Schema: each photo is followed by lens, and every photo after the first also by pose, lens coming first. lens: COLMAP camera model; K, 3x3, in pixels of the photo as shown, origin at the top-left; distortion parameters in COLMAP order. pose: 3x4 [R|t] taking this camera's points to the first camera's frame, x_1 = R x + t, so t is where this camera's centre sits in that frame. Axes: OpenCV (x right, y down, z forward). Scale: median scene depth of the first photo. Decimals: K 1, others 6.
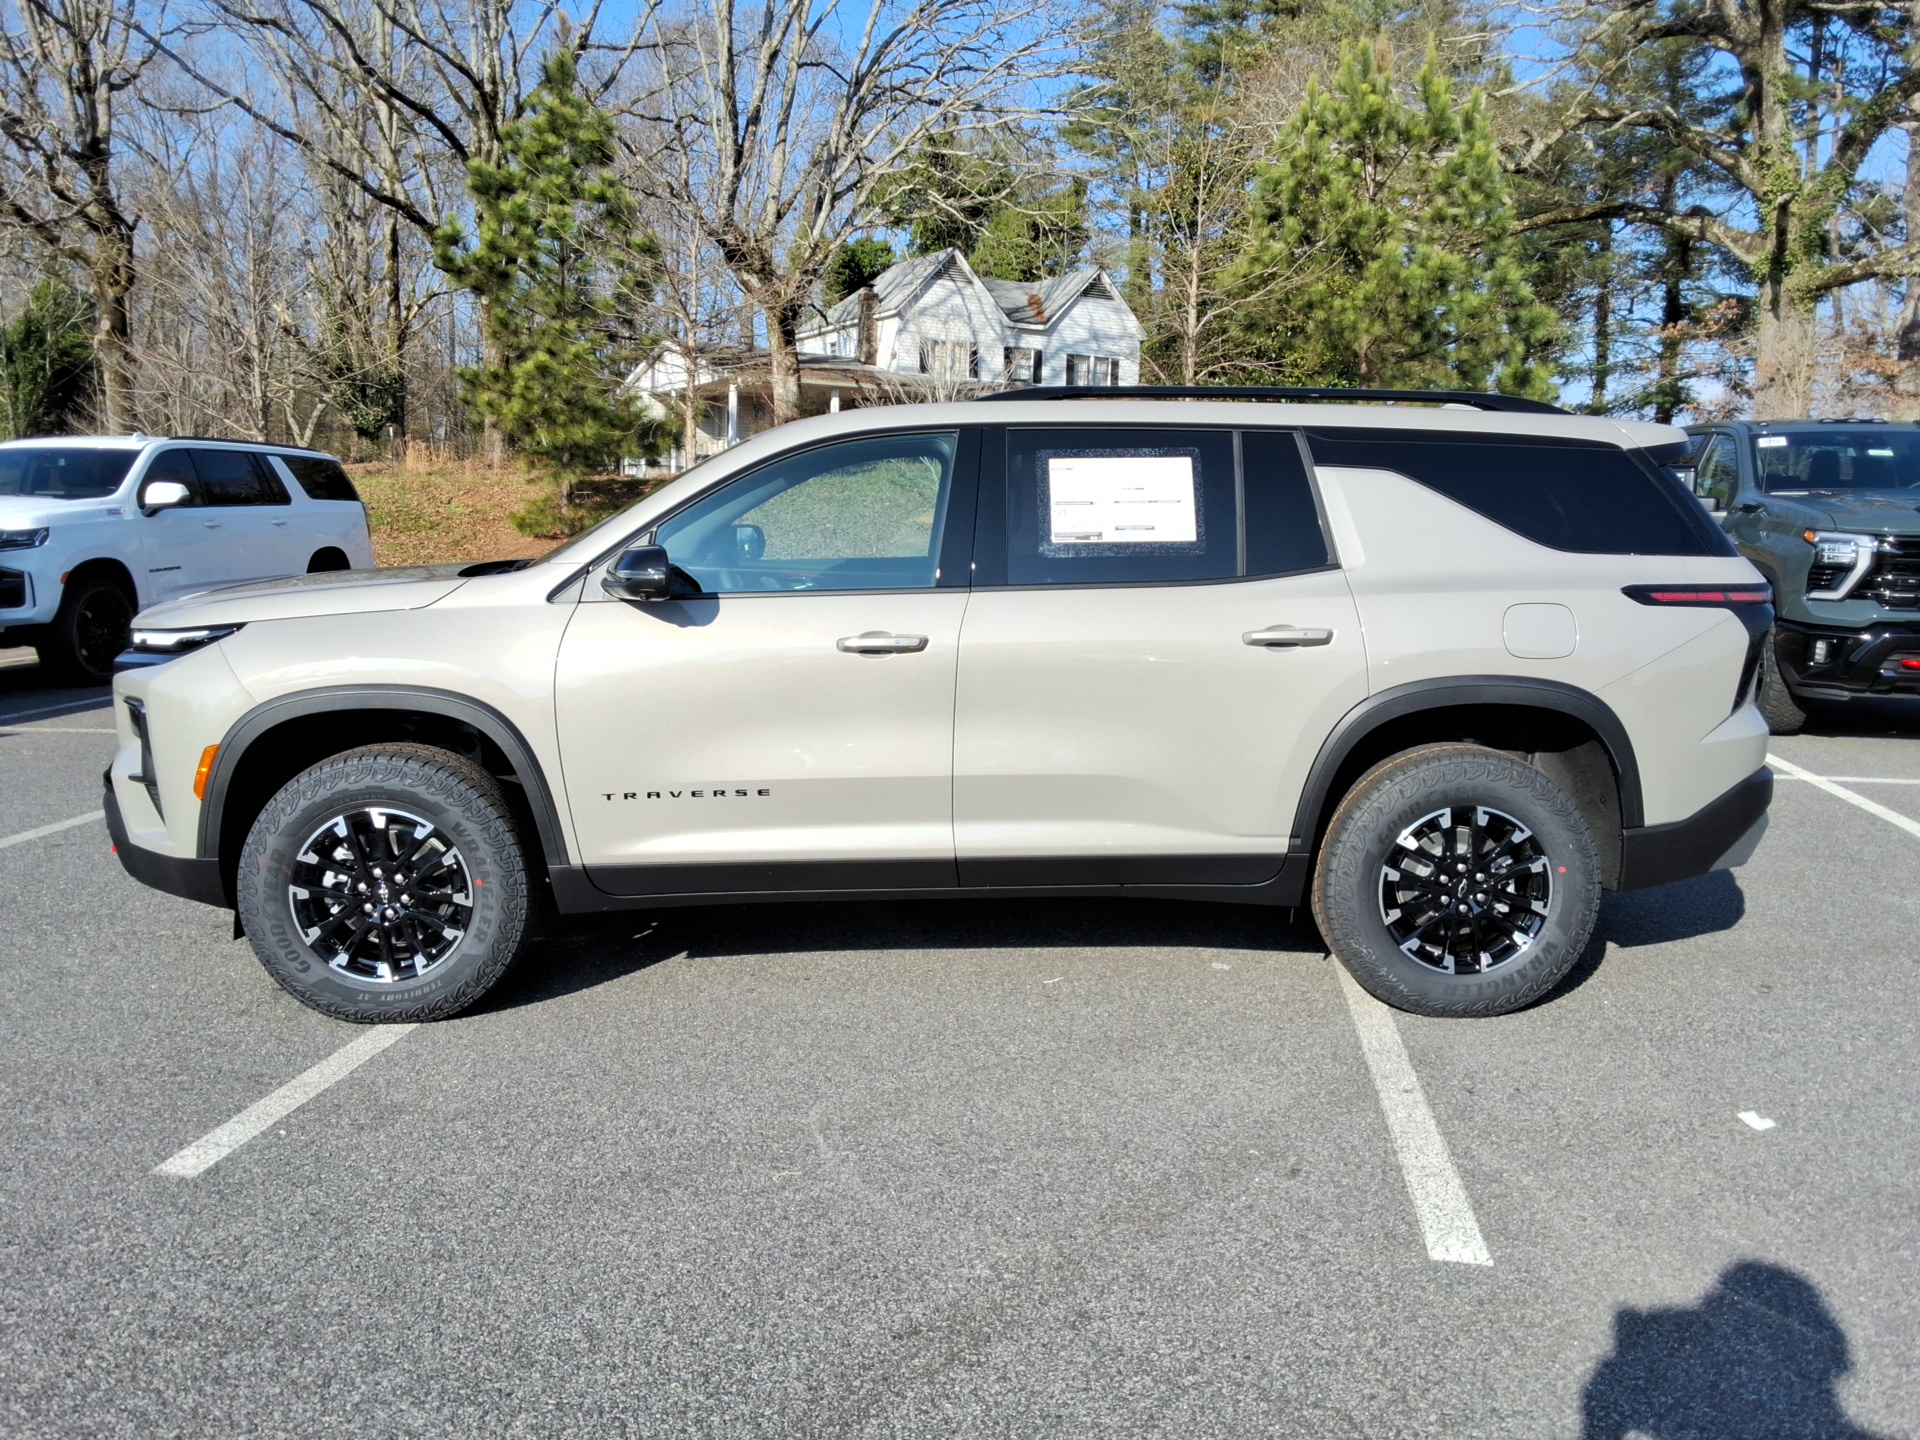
lens RADIAL K [[1542.8, 0, 971.8], [0, 1542.8, 711.4], [0, 0, 1]] dist [0.109542, -0.163939]
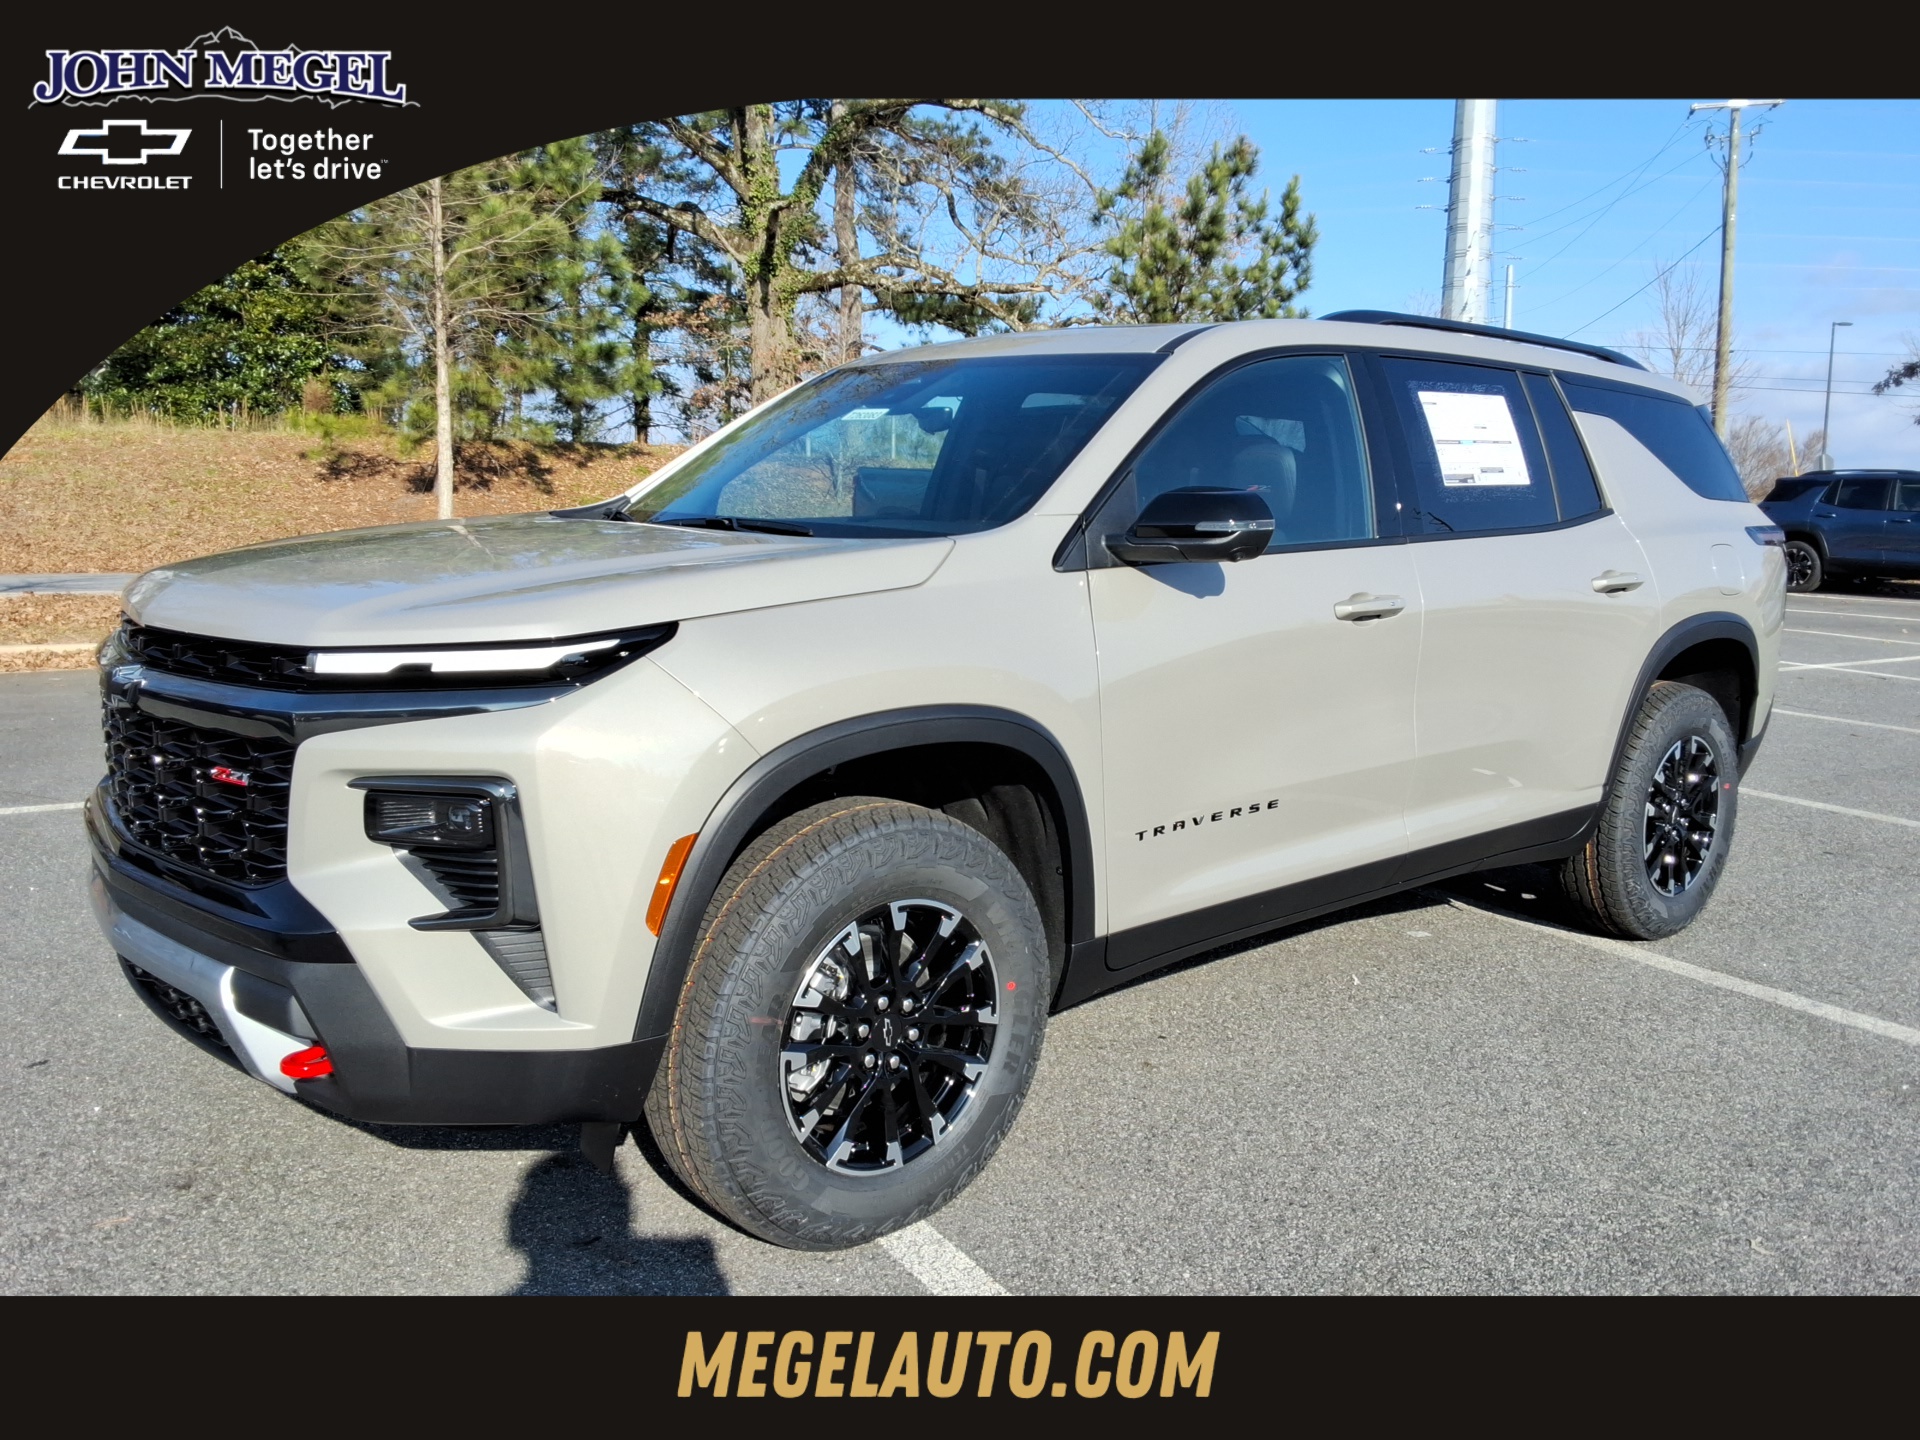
lens RADIAL K [[1542.8, 0, 979.6], [0, 1542.8, 711.7], [0, 0, 1]] dist [0.109542, -0.163939]
pose [[0.773402, -0.085466, 0.628128, -0.721764], [0.076822, 0.996203, 0.040960, -0.037018], [-0.629244, 0.016575, 0.777031, 0.471814]]
